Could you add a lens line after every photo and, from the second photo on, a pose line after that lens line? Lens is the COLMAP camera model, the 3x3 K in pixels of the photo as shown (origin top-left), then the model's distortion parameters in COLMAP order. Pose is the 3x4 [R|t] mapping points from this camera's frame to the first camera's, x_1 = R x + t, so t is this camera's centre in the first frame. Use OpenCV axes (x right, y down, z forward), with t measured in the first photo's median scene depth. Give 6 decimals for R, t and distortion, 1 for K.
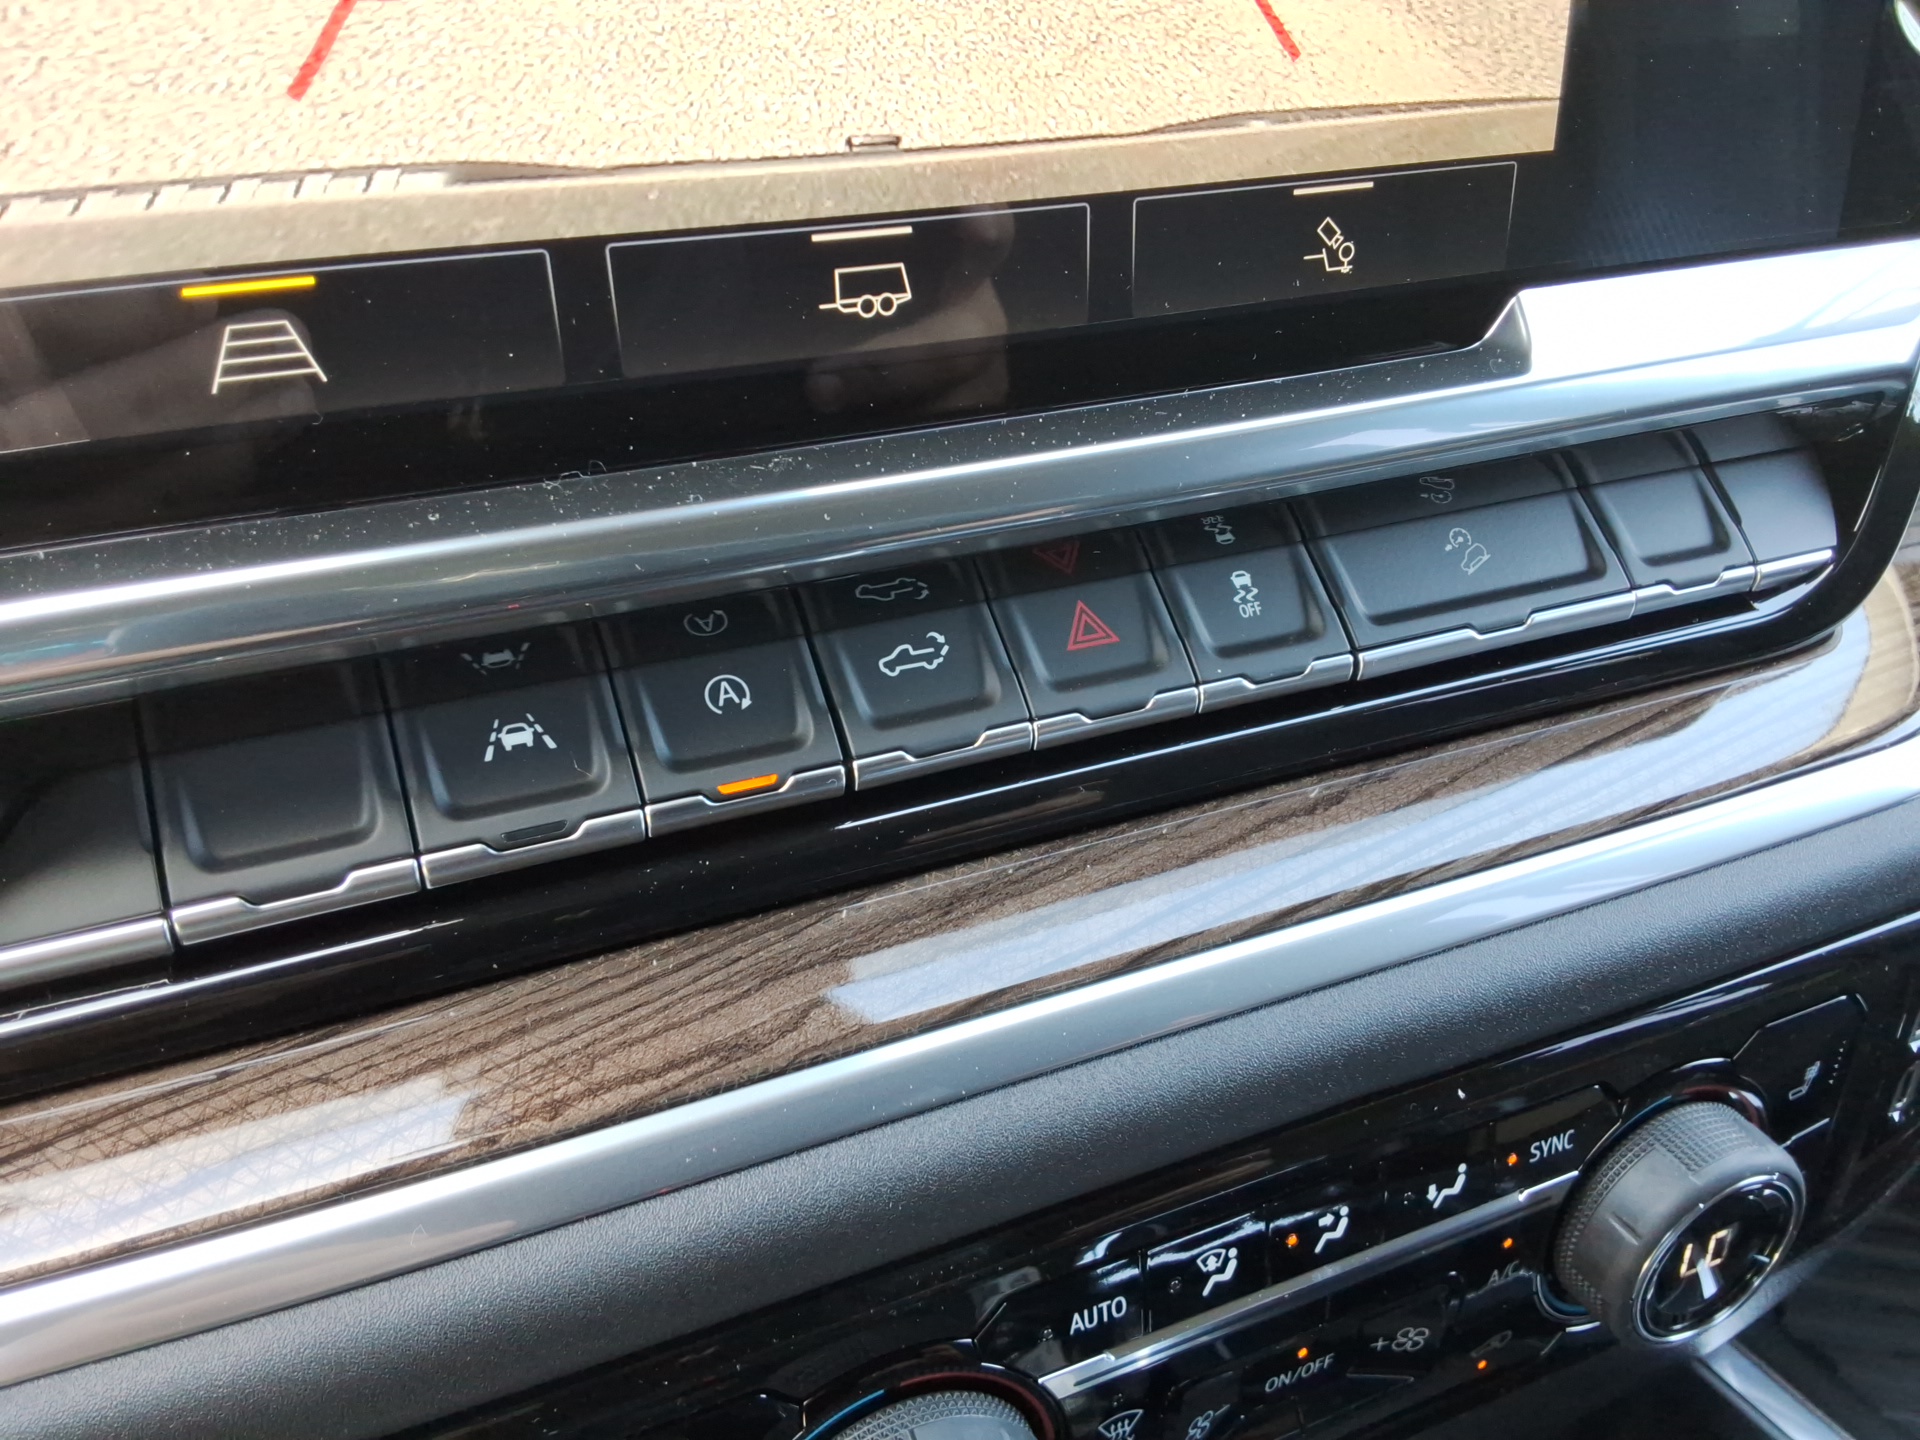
lens RADIAL K [[1573.3, 0, 963.1], [0, 1573.3, 700.7], [0, 0, 1]] dist [0.138234, -0.217013]
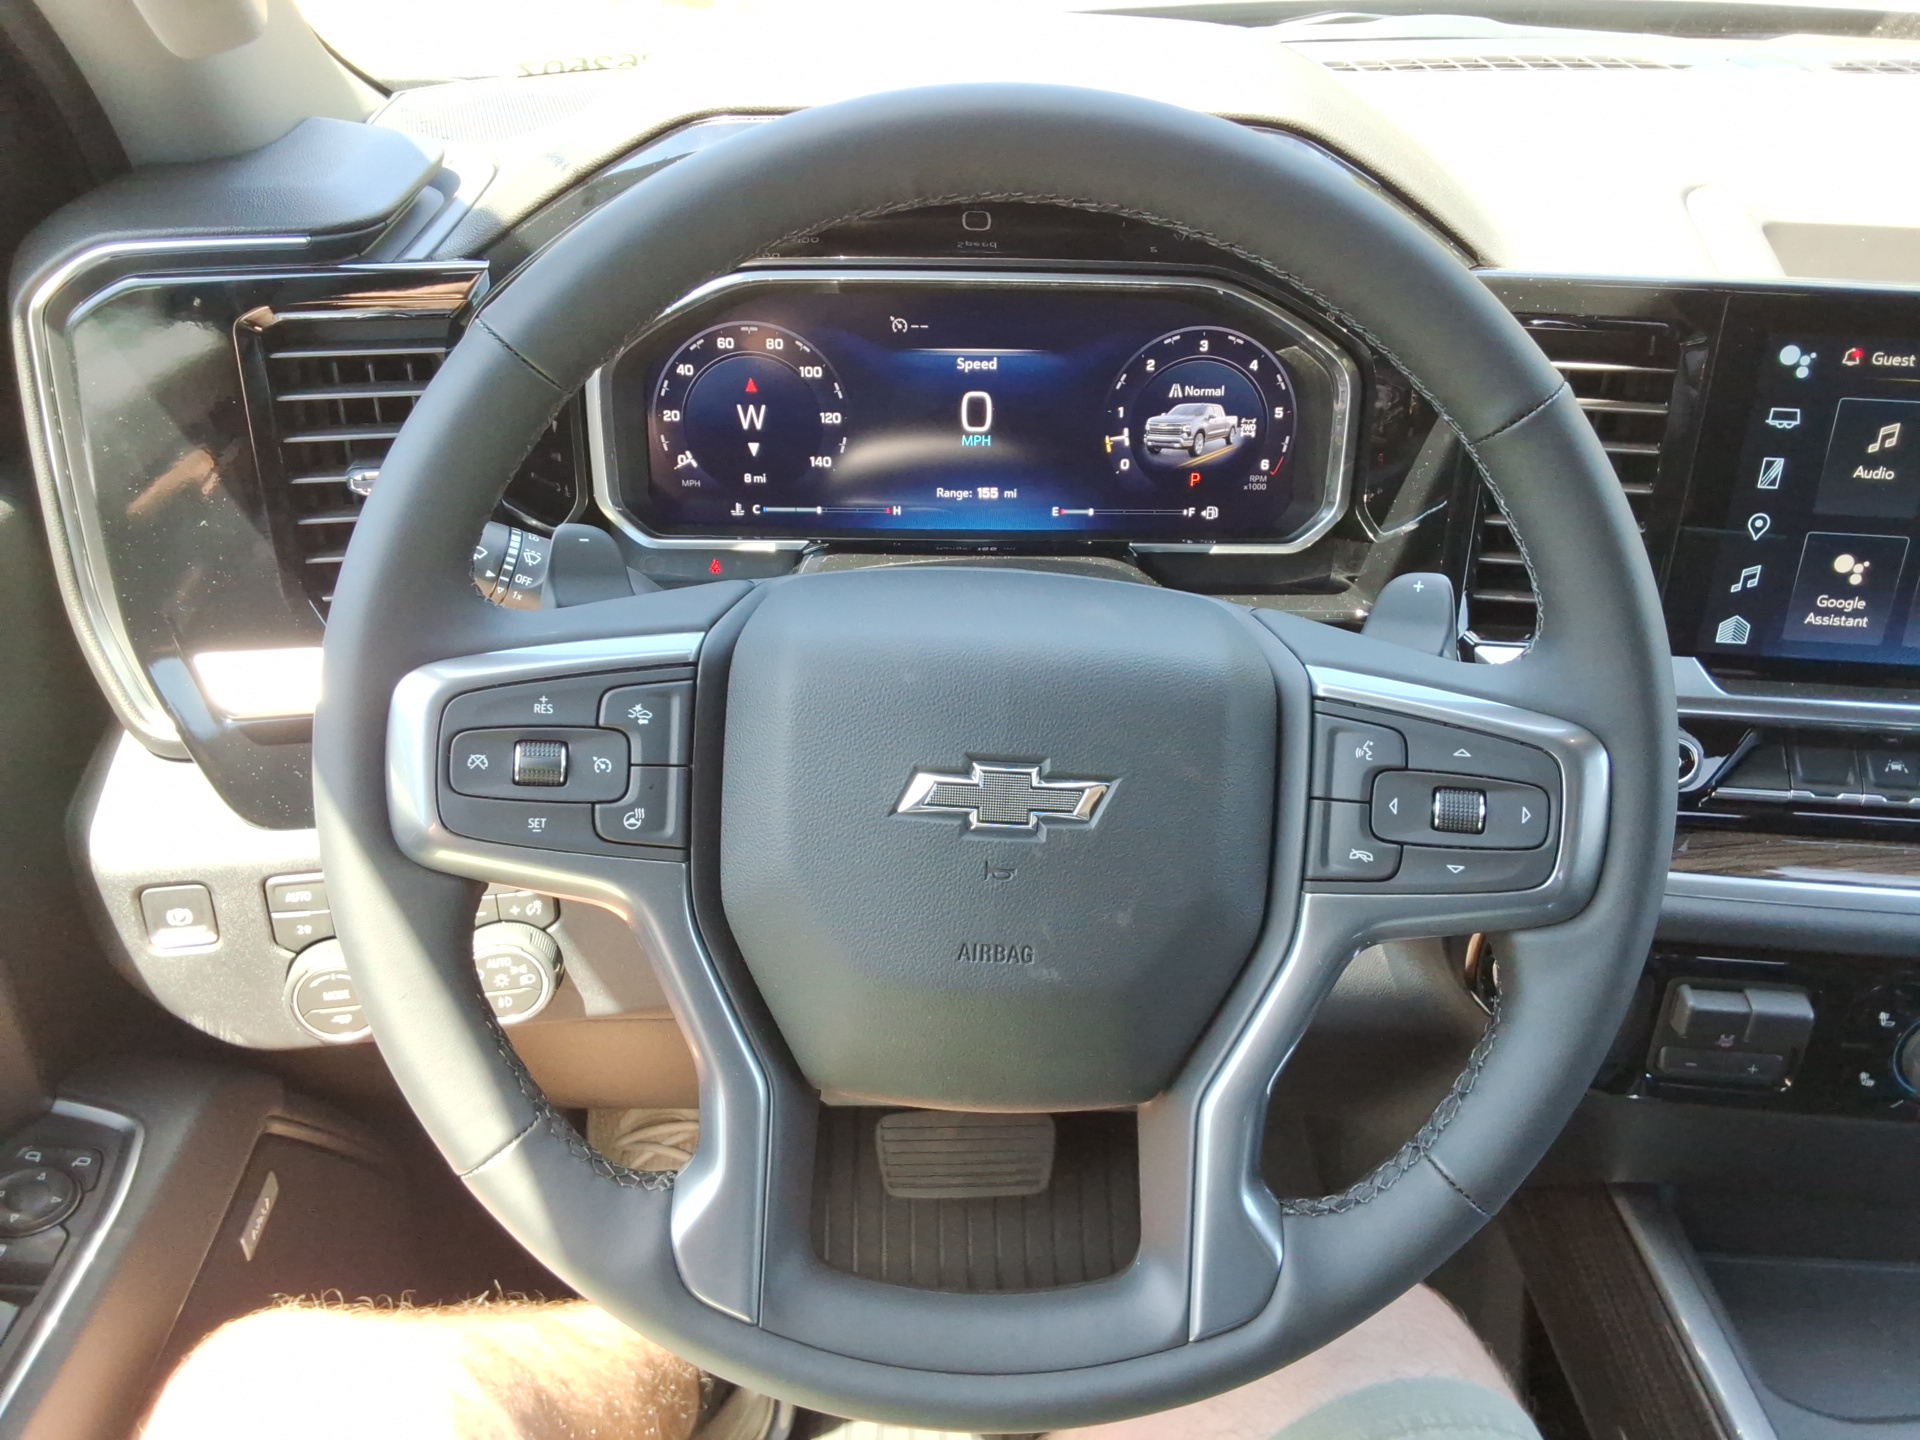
lens RADIAL K [[1532.9, 0, 969.7], [0, 1532.9, 703.7], [0, 0, 1]] dist [0.139362, -0.232344]
pose [[0.870016, 0.243038, -0.428957, -0.519709], [-0.247006, 0.967855, 0.047386, 0.186531], [0.426685, 0.064728, 0.902081, -2.295156]]
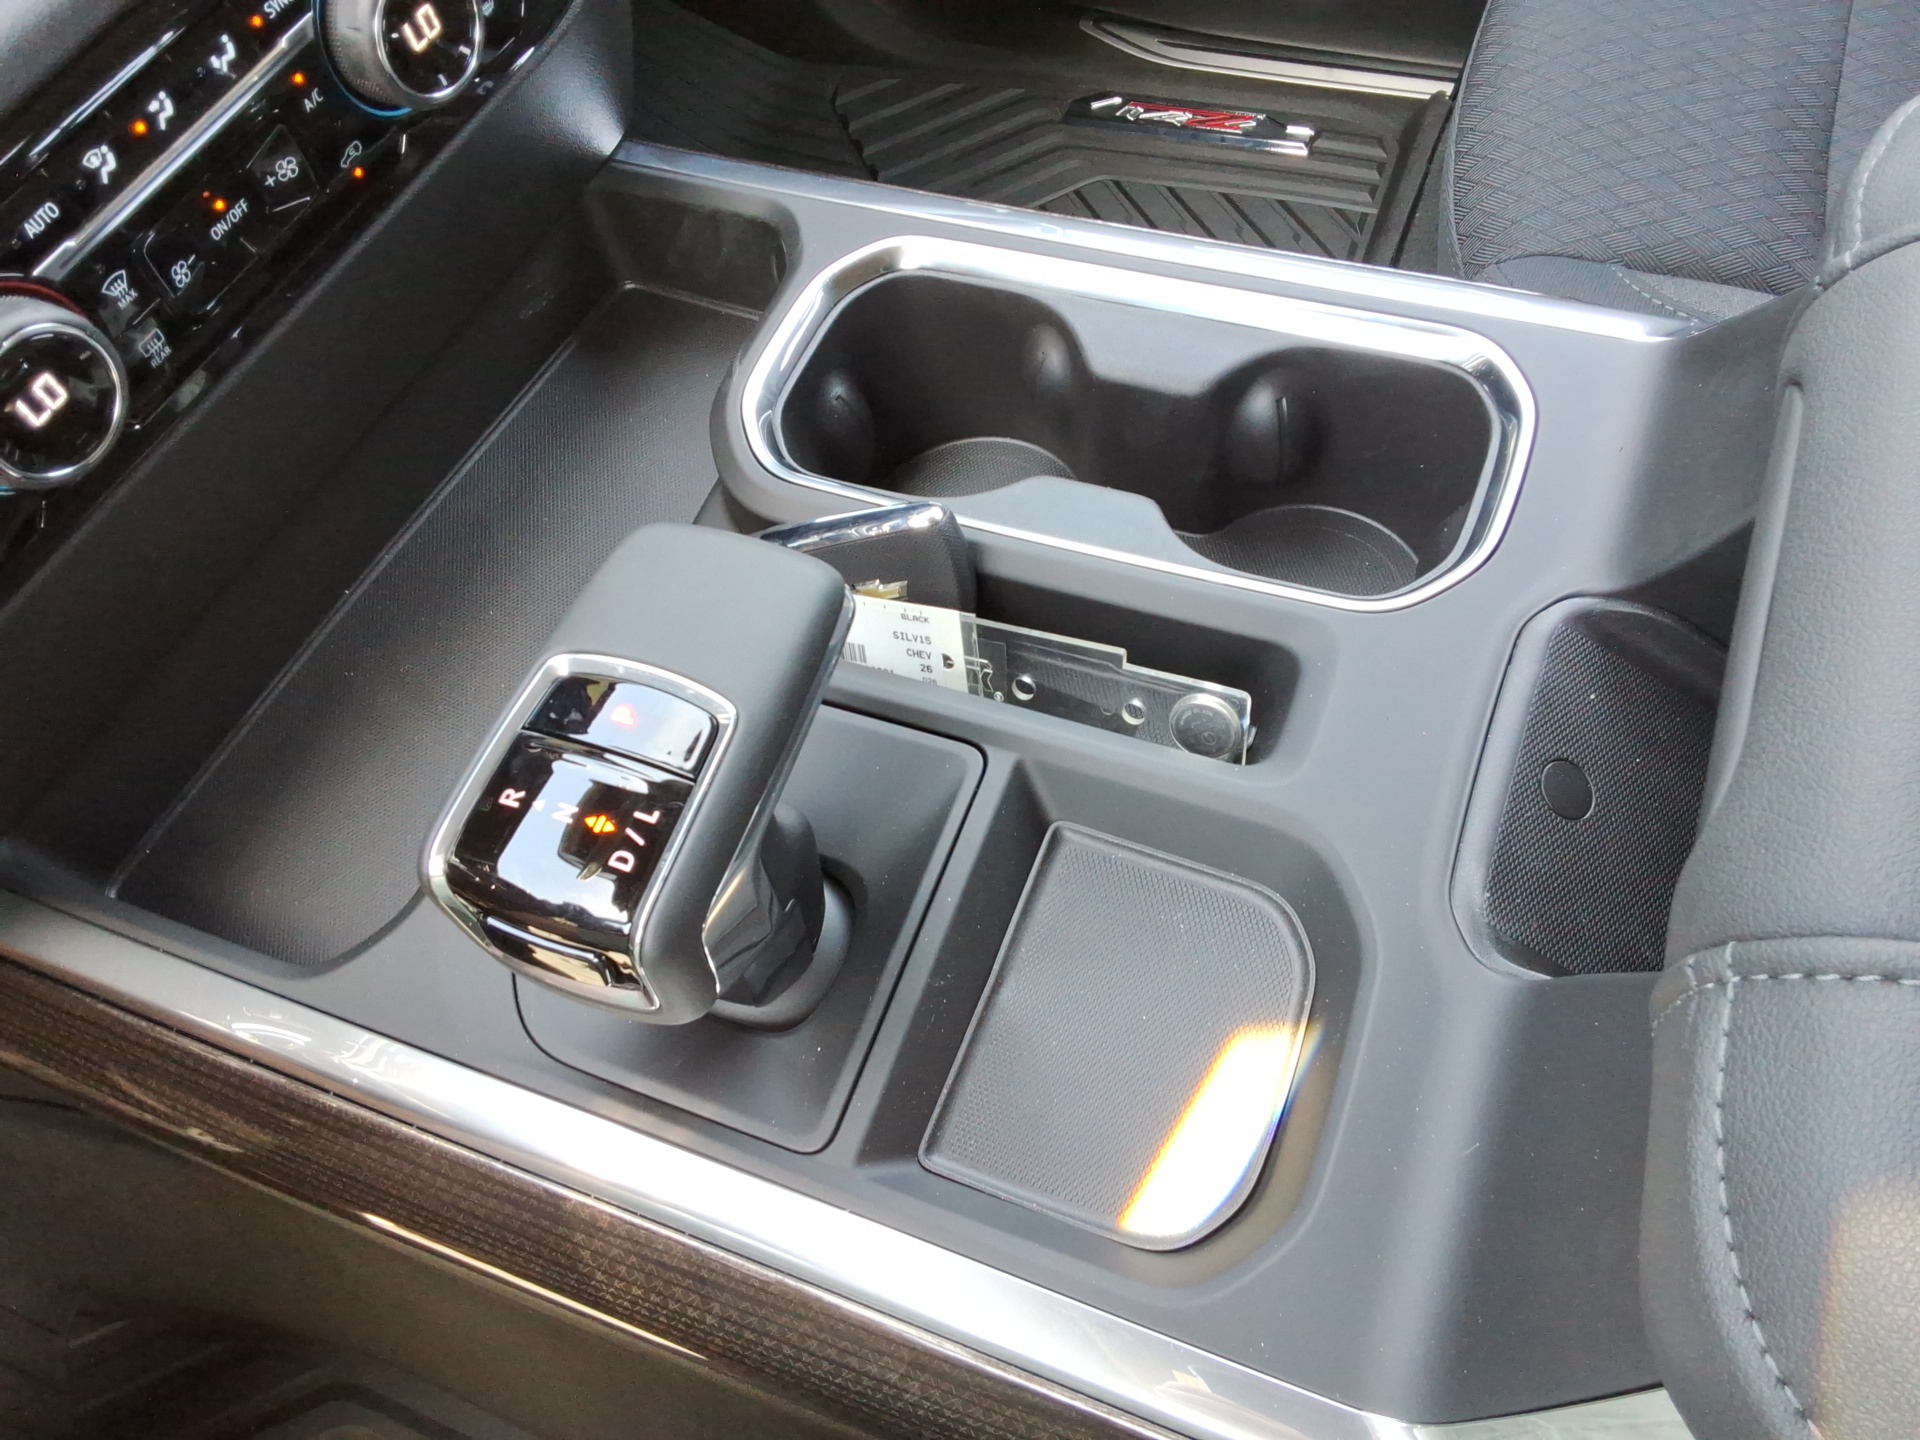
lens RADIAL K [[1559.8, 0, 995.4], [0, 1559.8, 710.1], [0, 0, 1]] dist [0.094356, -0.150184]
pose [[0.783821, -0.576307, 0.231291, 0.177859], [0.404574, 0.756481, 0.513864, 0.317734], [-0.471111, -0.309203, 0.826104, -0.877392]]
